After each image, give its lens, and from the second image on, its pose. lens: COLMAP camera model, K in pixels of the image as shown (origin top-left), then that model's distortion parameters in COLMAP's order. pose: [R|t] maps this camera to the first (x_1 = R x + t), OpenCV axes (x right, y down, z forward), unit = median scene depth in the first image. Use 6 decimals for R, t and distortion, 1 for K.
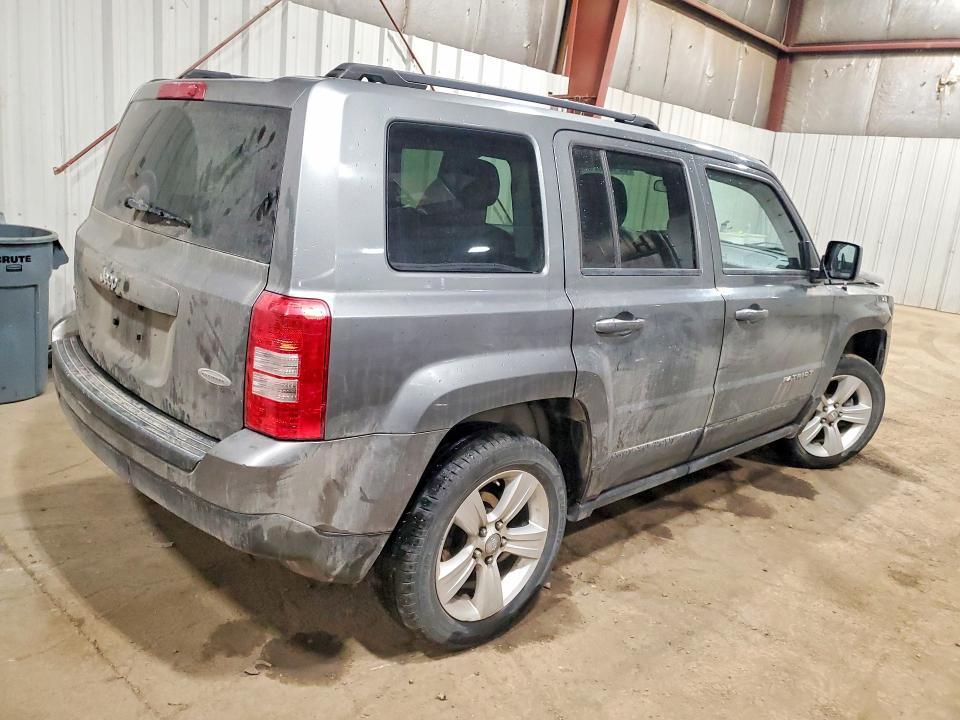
lens RADIAL K [[751.1, 0, 472.4], [0, 751.1, 357.9], [0, 0, 1]] dist [0.004083, -0.002181]
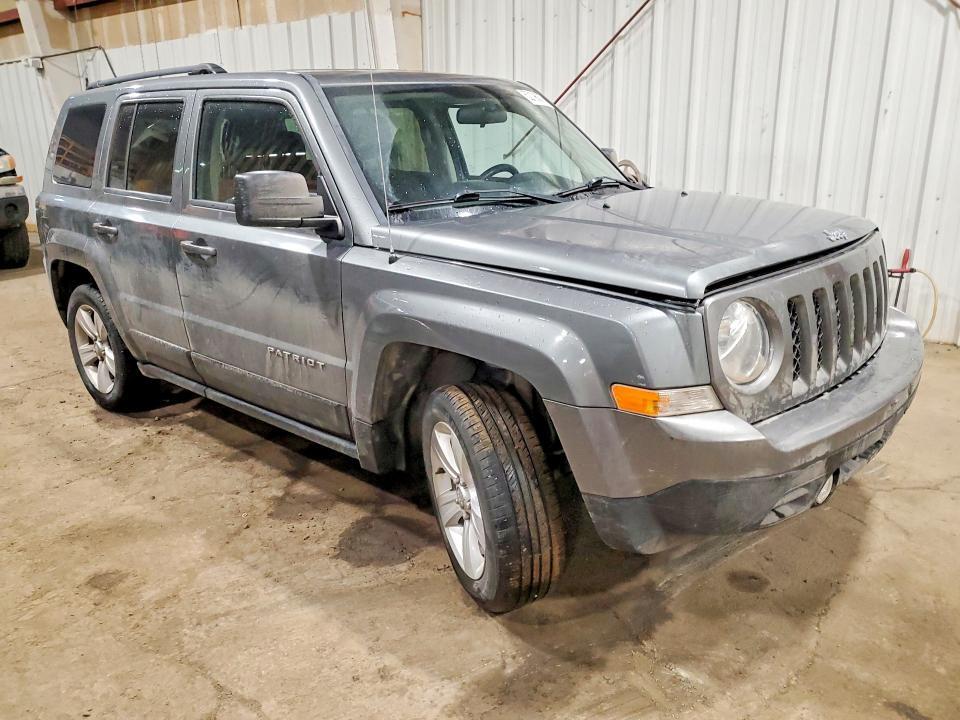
lens RADIAL K [[751.1, 0, 472.4], [0, 751.1, 357.9], [0, 0, 1]] dist [0.004083, -0.002181]
pose [[0.085495, 0.206591, -0.974685, 1.284267], [-0.213605, 0.959321, 0.184598, -0.166794], [0.973172, 0.192415, 0.126146, 1.170893]]
